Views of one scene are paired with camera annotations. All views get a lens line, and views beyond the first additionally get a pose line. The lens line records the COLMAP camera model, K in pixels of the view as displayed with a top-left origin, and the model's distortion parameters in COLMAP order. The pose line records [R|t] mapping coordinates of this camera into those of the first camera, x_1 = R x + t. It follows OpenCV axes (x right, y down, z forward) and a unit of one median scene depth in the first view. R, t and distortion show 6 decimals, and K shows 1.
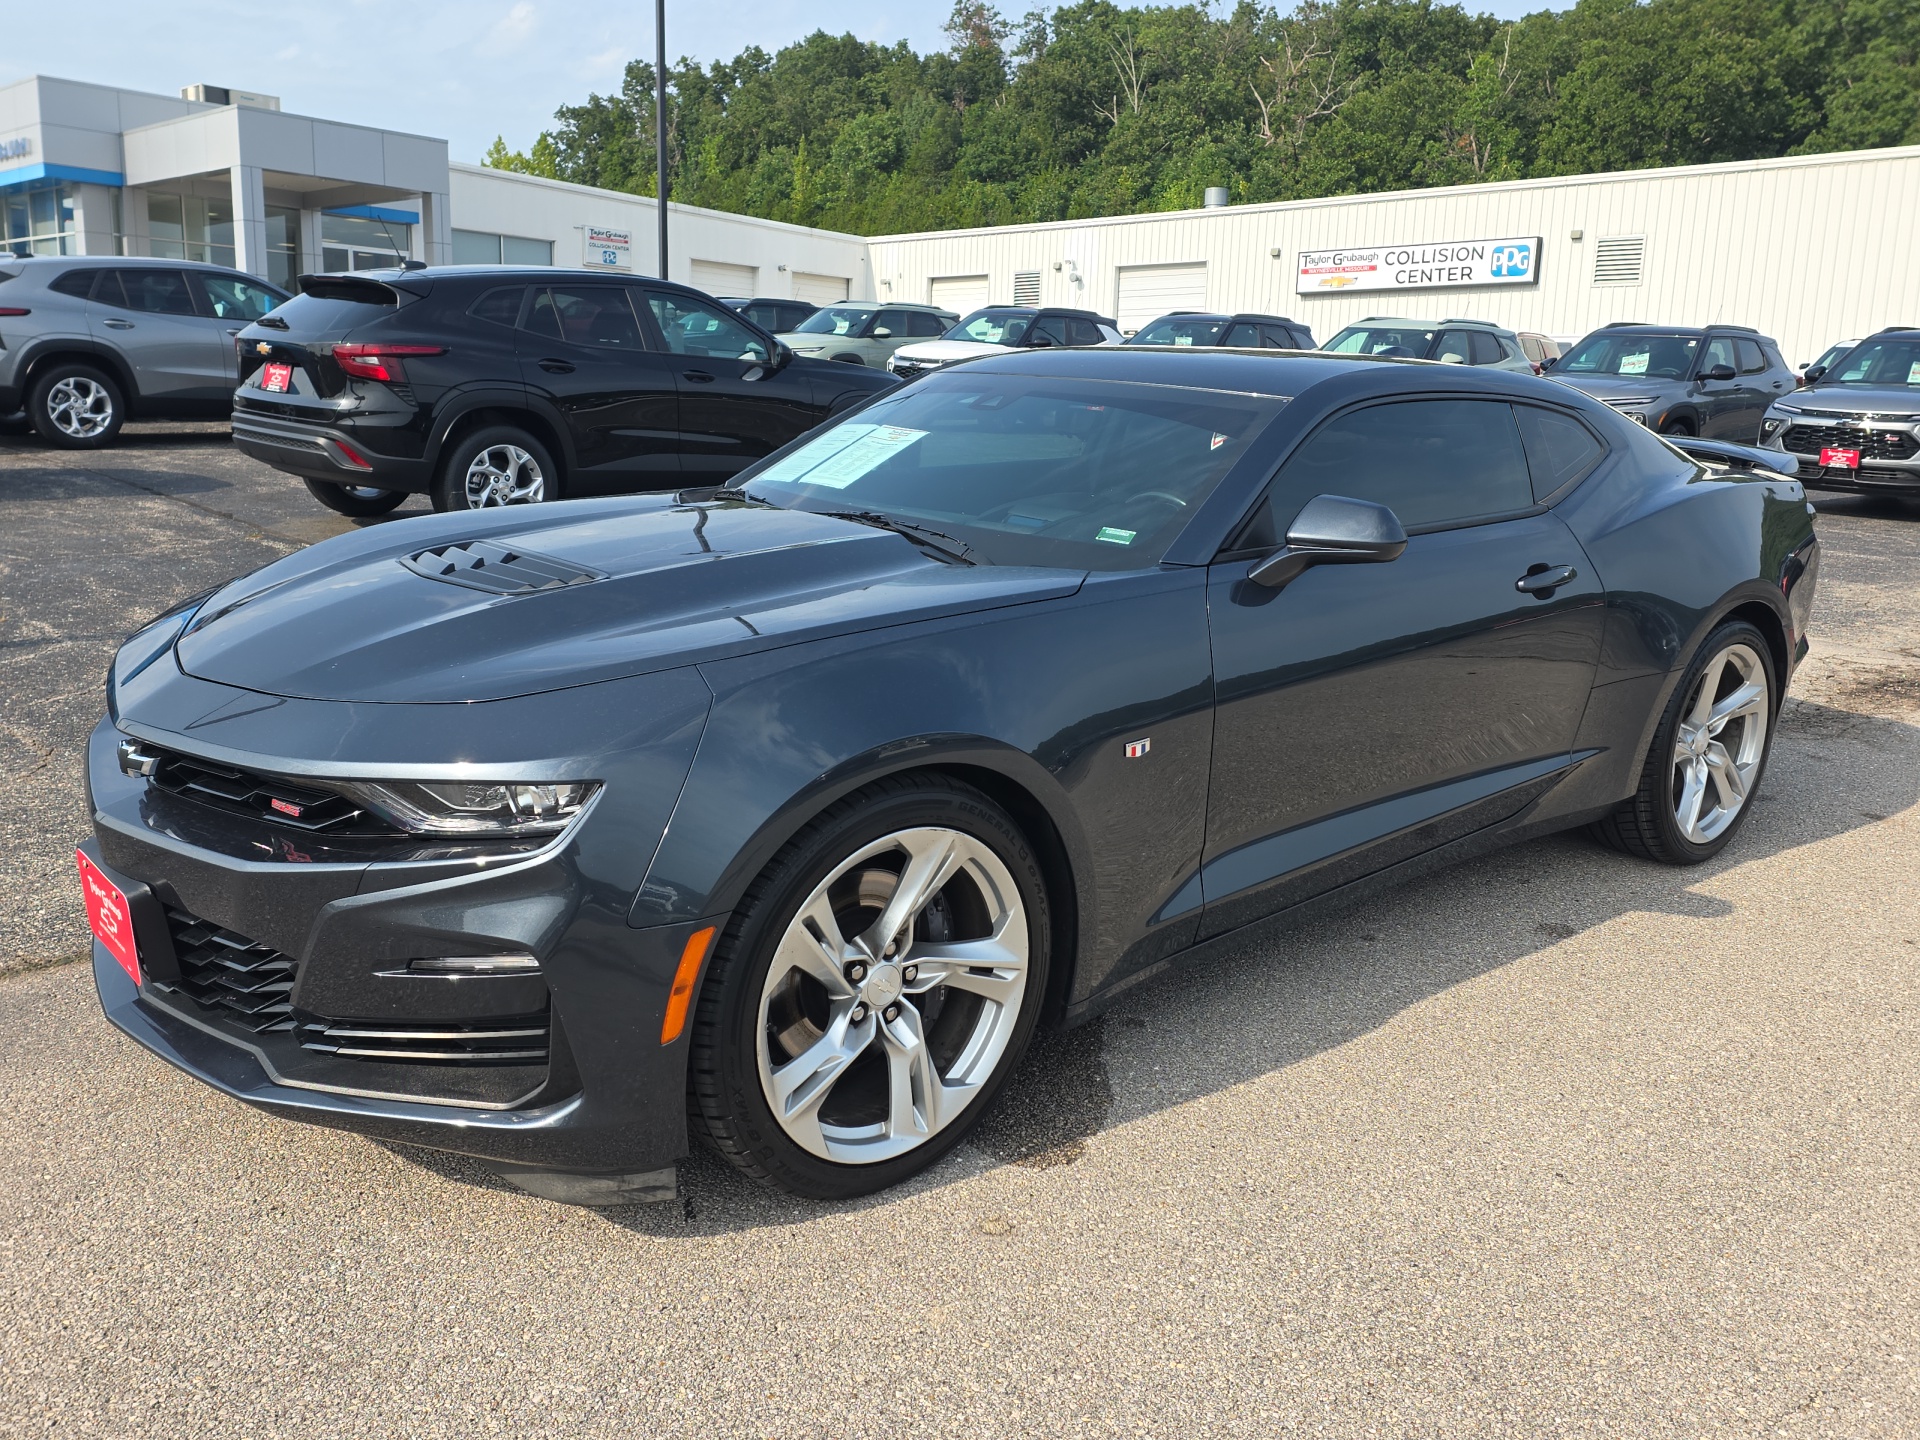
lens RADIAL K [[1668.0, 0, 960.1], [0, 1668.0, 644.0], [0, 0, 1]] dist [0.107776, -0.126226]
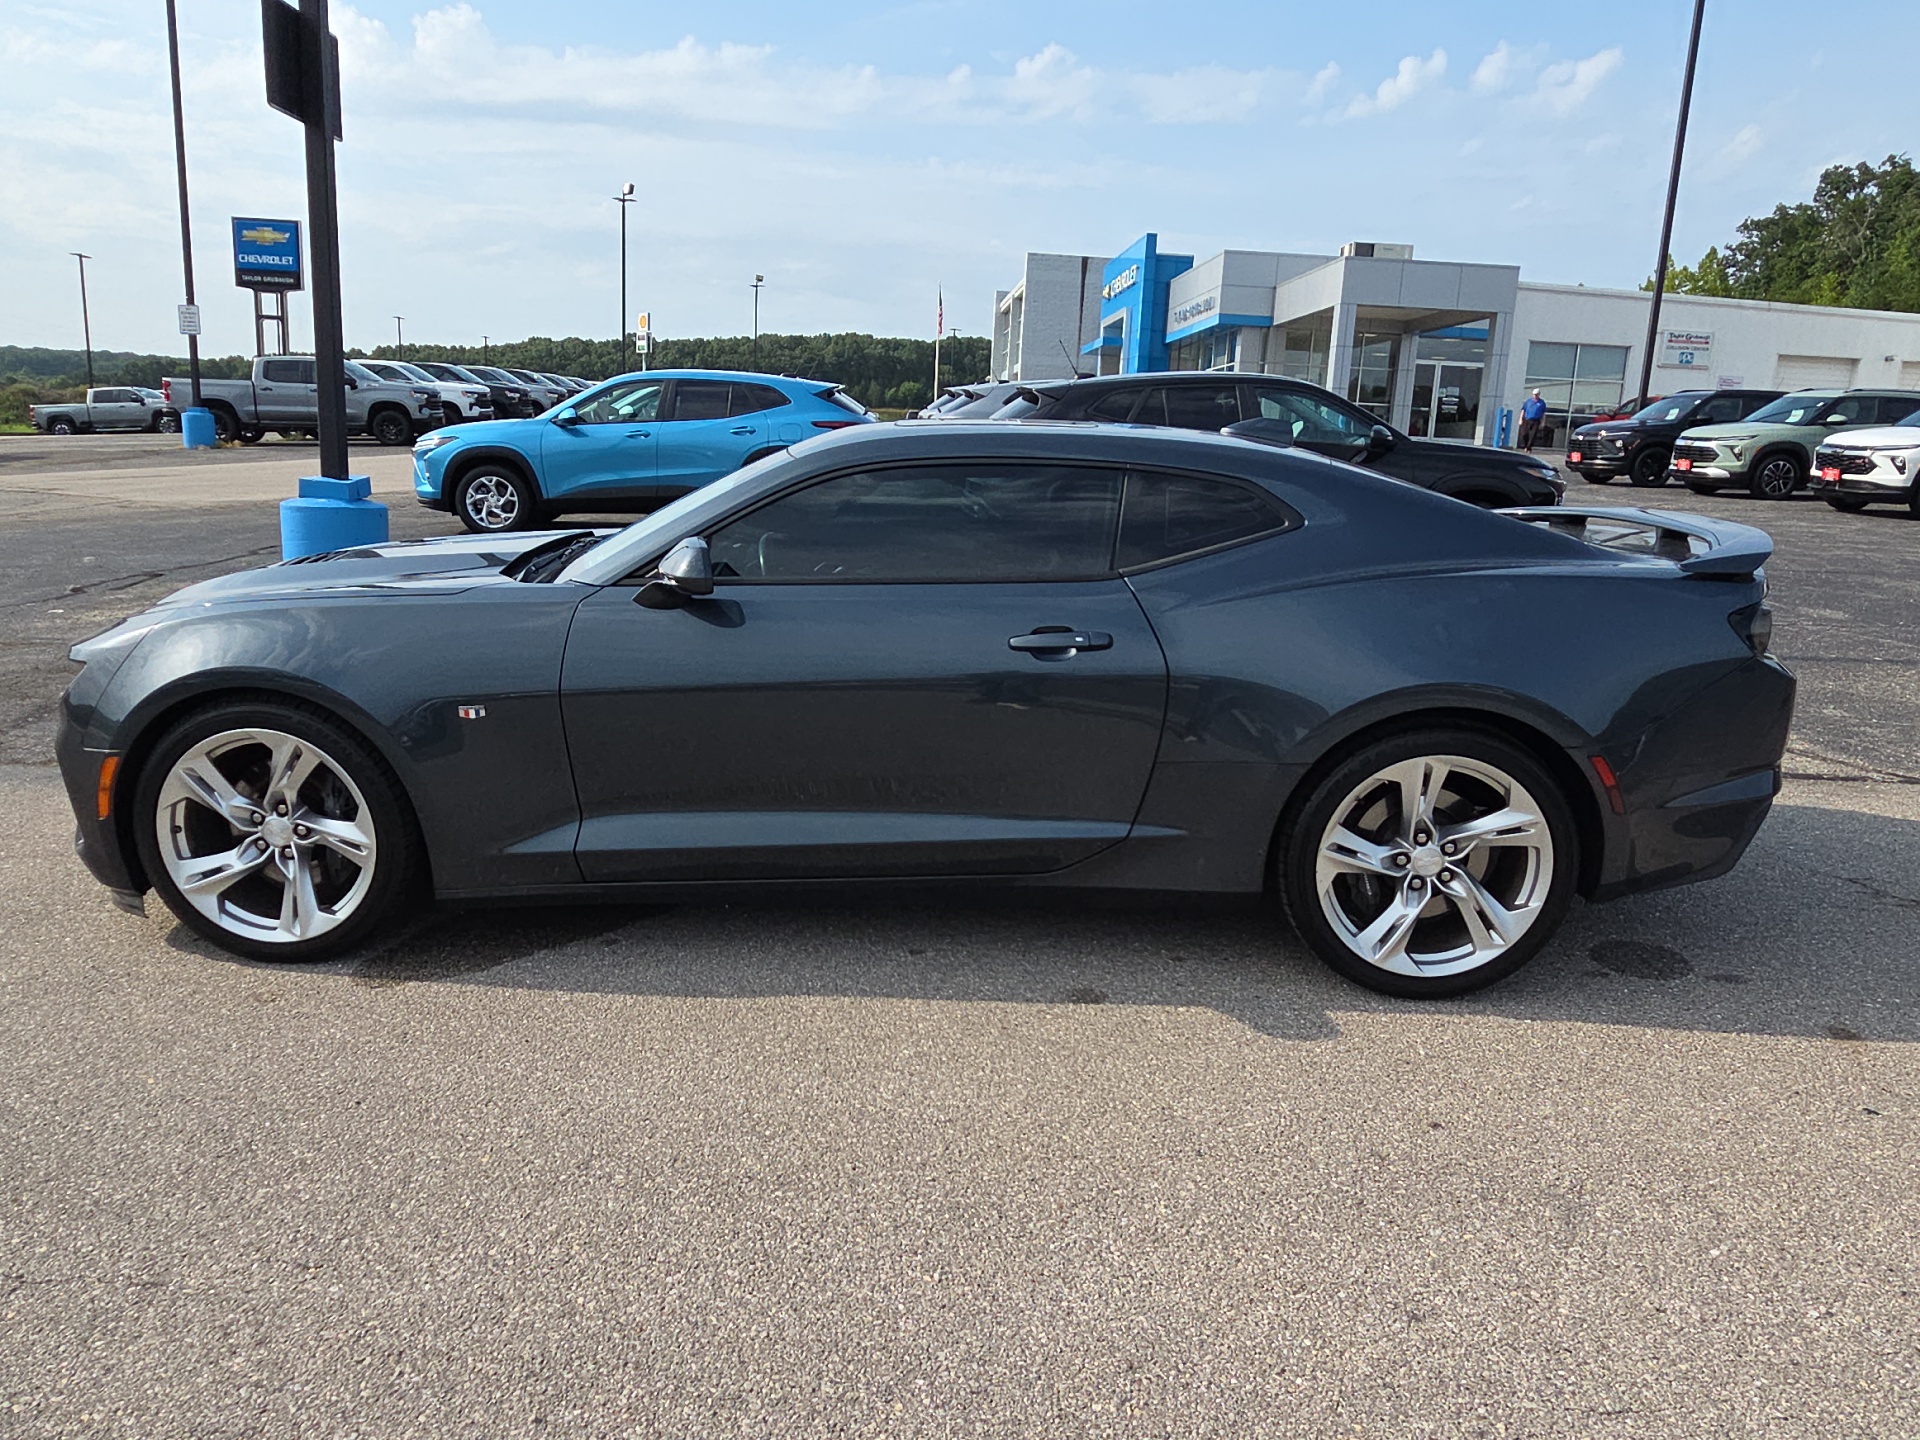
lens RADIAL K [[1366.6, 0, 947.0], [0, 1366.6, 729.4], [0, 0, 1]] dist [0.005252, -0.001738]
pose [[0.702699, 0.139259, -0.697726, 0.131571], [-0.118780, 0.989857, 0.077939, -0.006387], [0.701503, 0.028109, 0.712112, 0.056438]]
